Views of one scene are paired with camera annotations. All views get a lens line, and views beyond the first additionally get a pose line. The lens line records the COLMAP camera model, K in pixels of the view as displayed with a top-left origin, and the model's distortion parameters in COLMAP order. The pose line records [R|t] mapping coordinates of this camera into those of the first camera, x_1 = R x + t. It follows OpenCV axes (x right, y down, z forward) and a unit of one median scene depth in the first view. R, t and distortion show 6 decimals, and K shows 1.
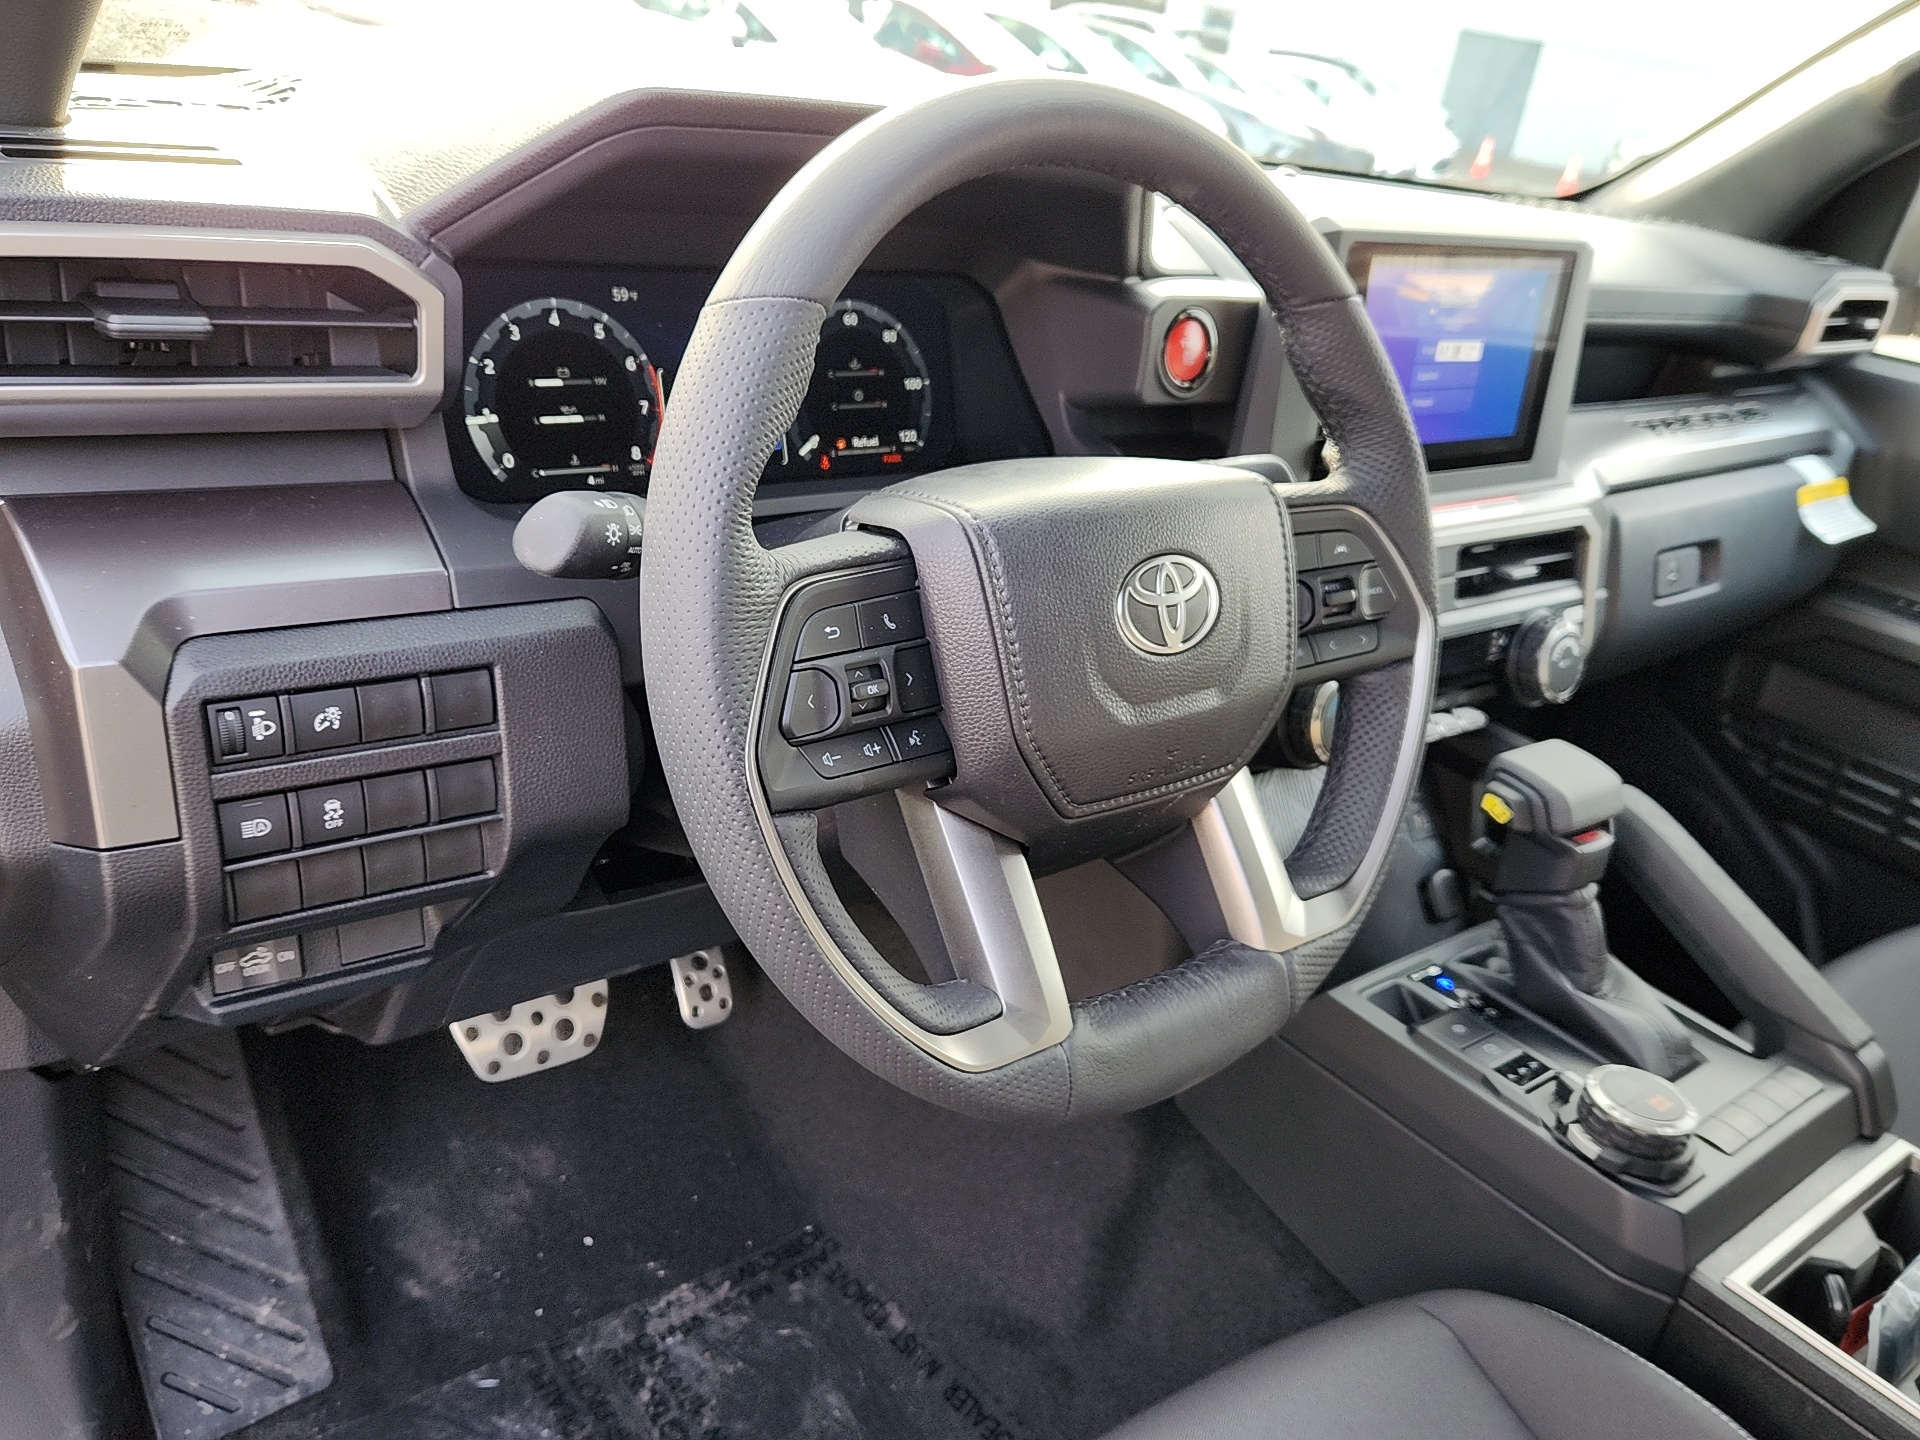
lens RADIAL K [[1584.6, 0, 992.6], [0, 1584.6, 726.0], [0, 0, 1]] dist [0.091843, -0.151932]
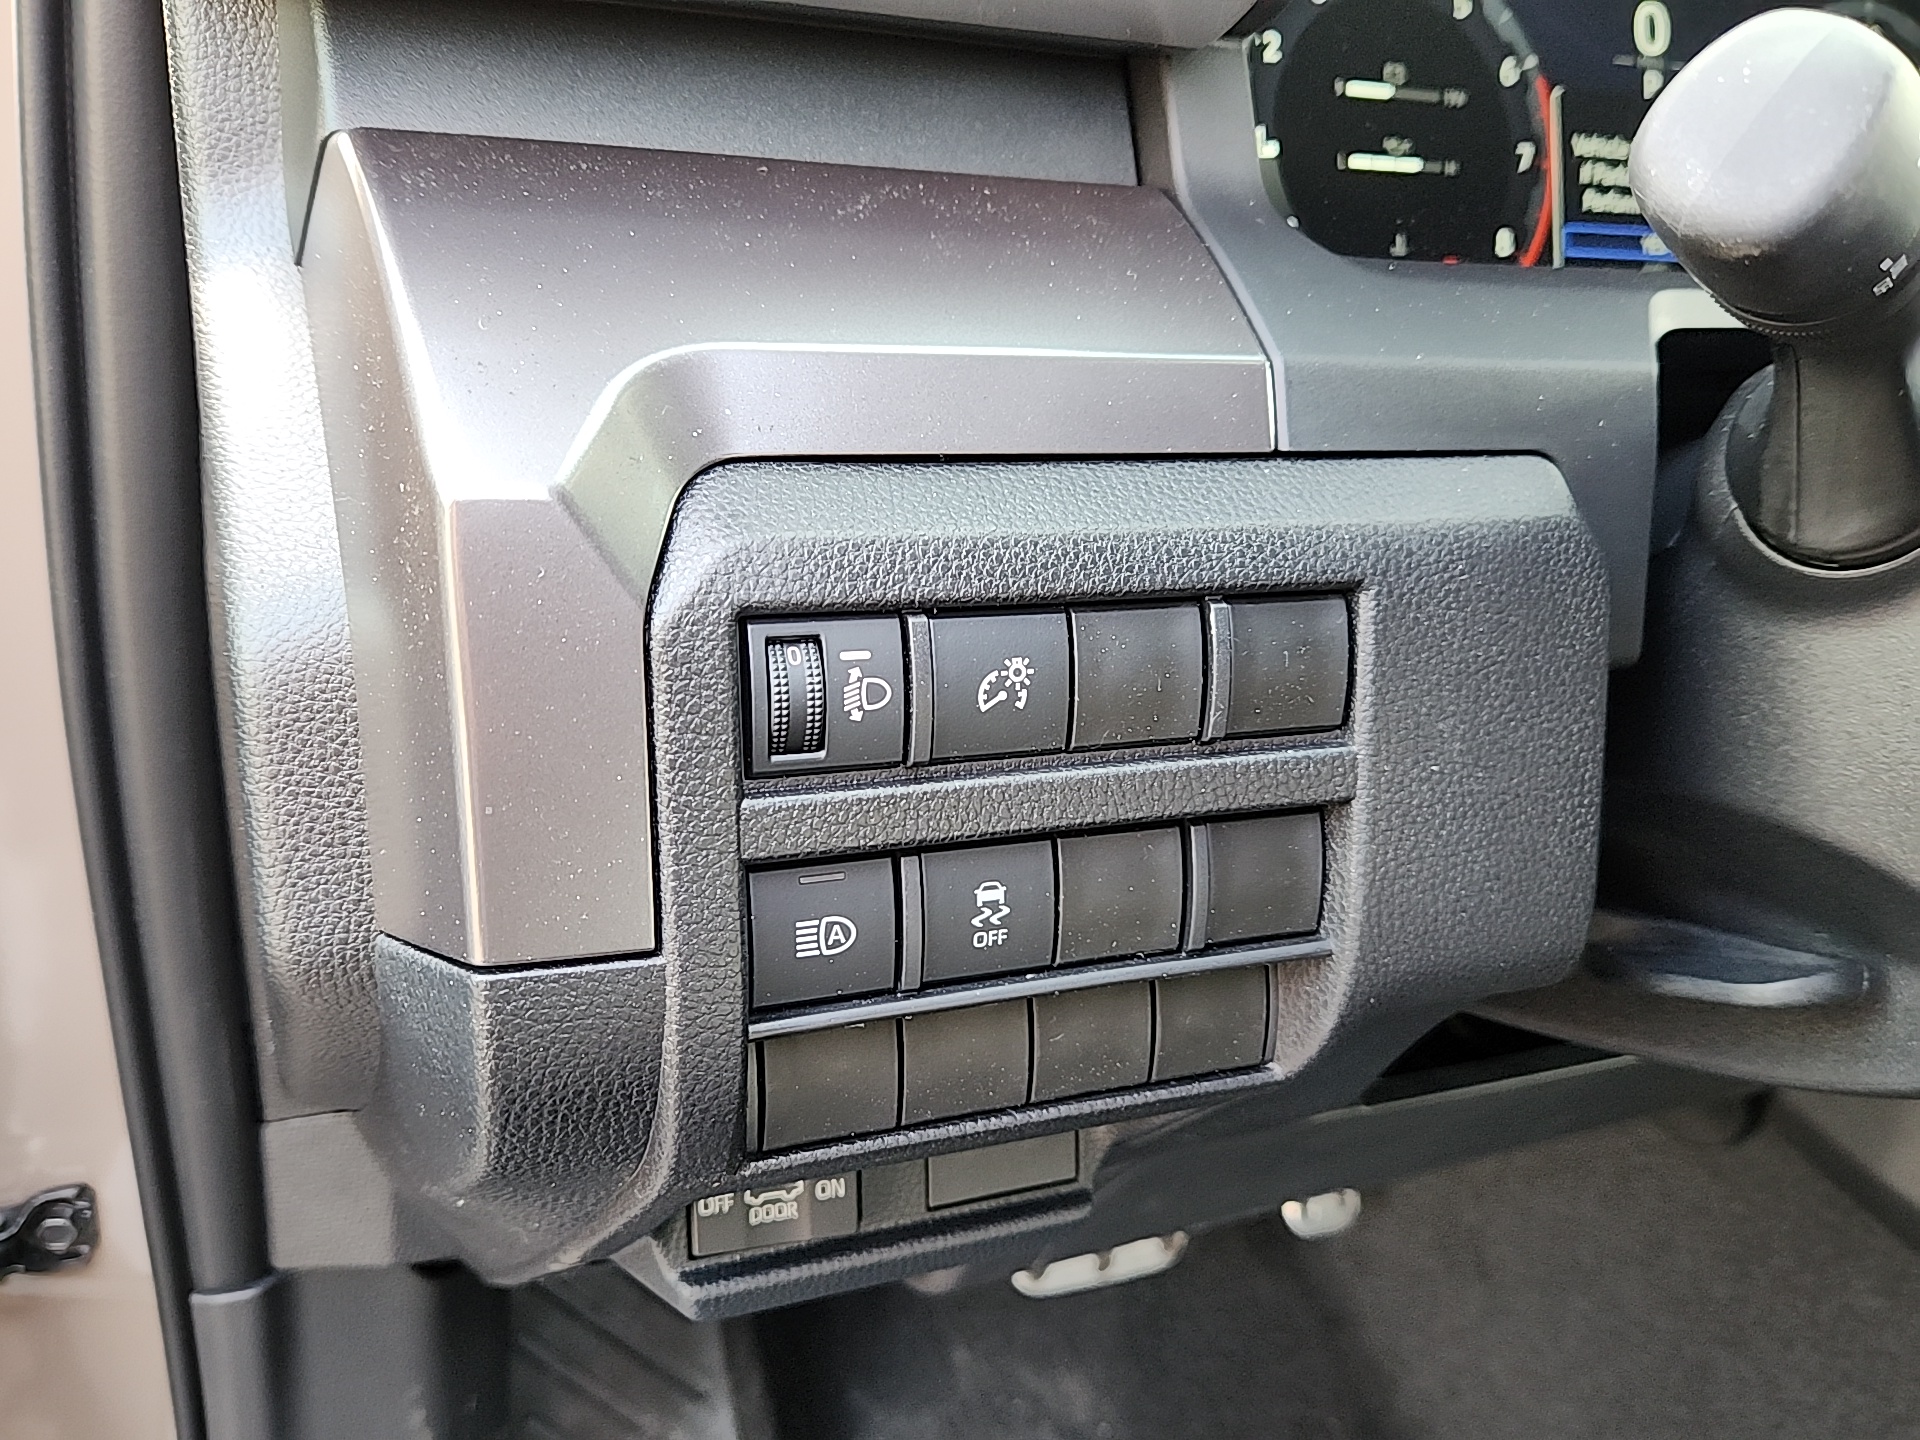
lens RADIAL K [[1631.3, 0, 1013.7], [0, 1631.3, 714.2], [0, 0, 1]] dist [0.056074, -0.082362]
pose [[0.966428, 0.057651, -0.250388, -0.278639], [-0.071675, 0.996308, -0.047247, 0.020683], [0.246739, 0.063607, 0.966992, 0.540906]]
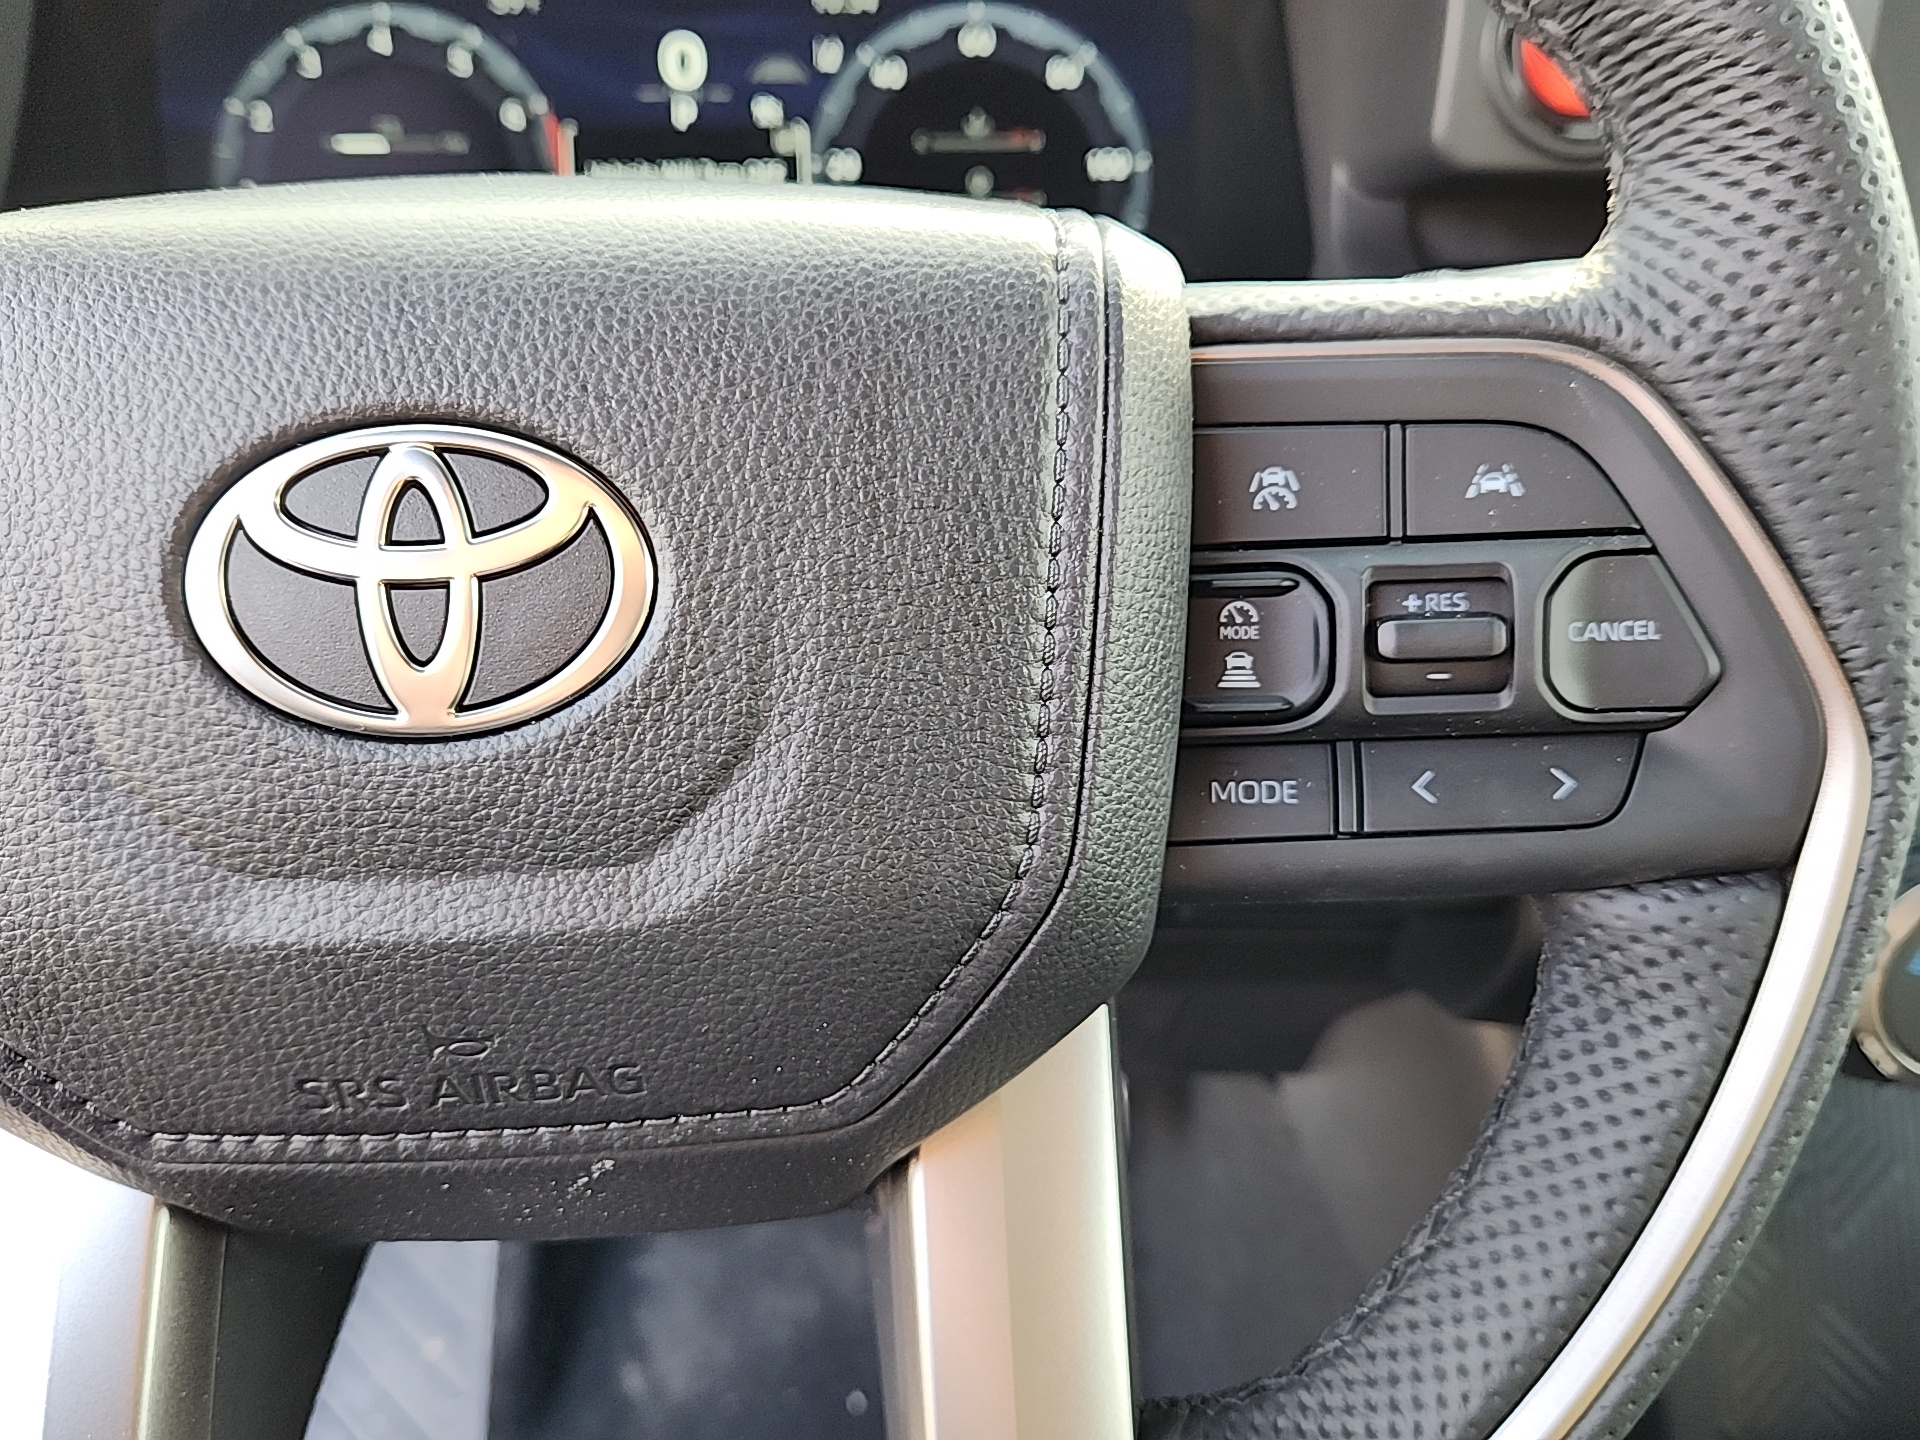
lens RADIAL K [[1627.5, 0, 966.4], [0, 1627.5, 688.9], [0, 0, 1]] dist [0.046082, -0.076704]
pose [[0.812541, 0.132219, -0.567710, 0.334553], [-0.135397, 0.990108, 0.036806, -0.072521], [0.566961, 0.046960, 0.822405, 0.714579]]
